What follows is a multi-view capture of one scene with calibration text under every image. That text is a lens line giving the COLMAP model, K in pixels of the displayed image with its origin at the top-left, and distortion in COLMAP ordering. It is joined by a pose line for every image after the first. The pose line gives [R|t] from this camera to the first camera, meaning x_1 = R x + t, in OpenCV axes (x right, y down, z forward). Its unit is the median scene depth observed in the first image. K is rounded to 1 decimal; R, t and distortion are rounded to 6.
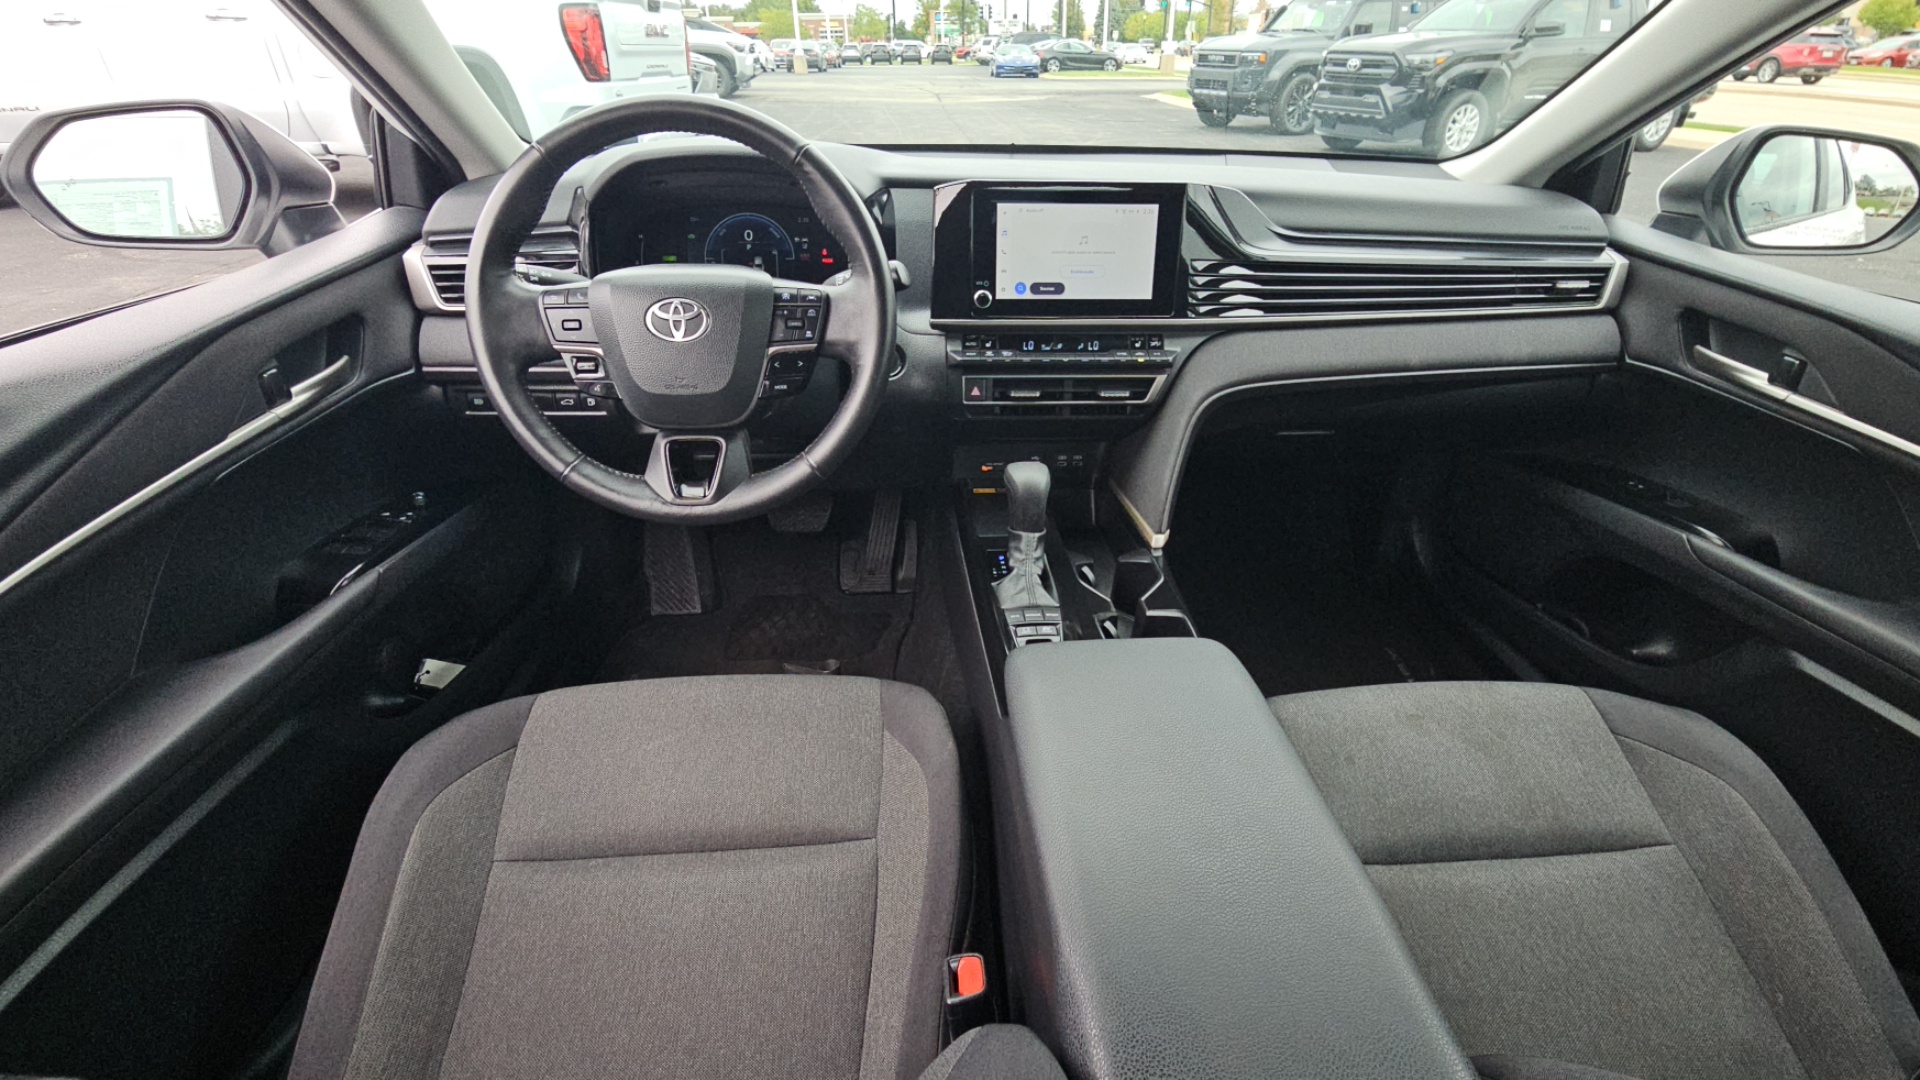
lens RADIAL K [[853.9, 0, 979.9], [0, 853.9, 545.3], [0, 0, 1]] dist [0.001080, -0.001079]
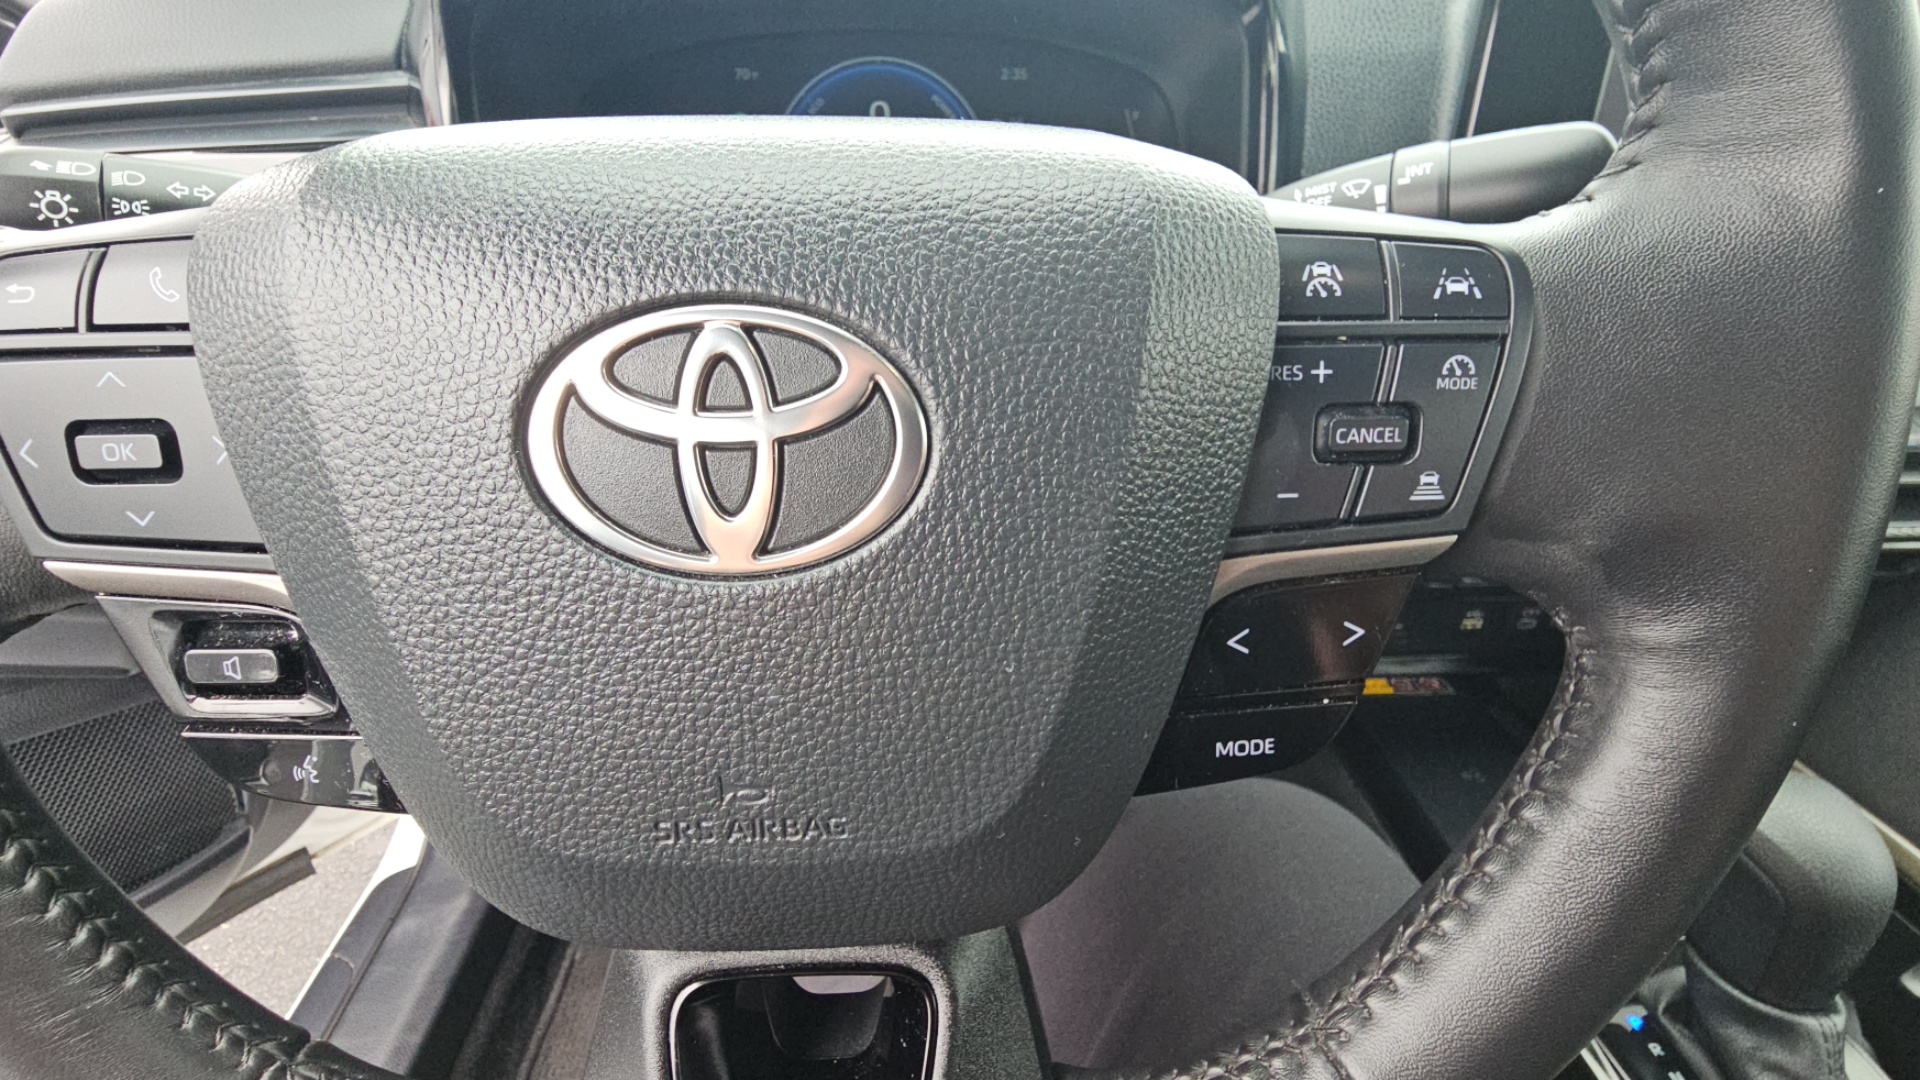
lens RADIAL K [[858.8, 0, 979.9], [0, 858.8, 541.7], [0, 0, 1]] dist [0.017572, -0.014510]
pose [[0.999492, 0.002792, -0.031746, -0.226389], [-0.001734, 0.999444, 0.033308, -0.188086], [0.031821, -0.033236, 0.998941, 0.633667]]
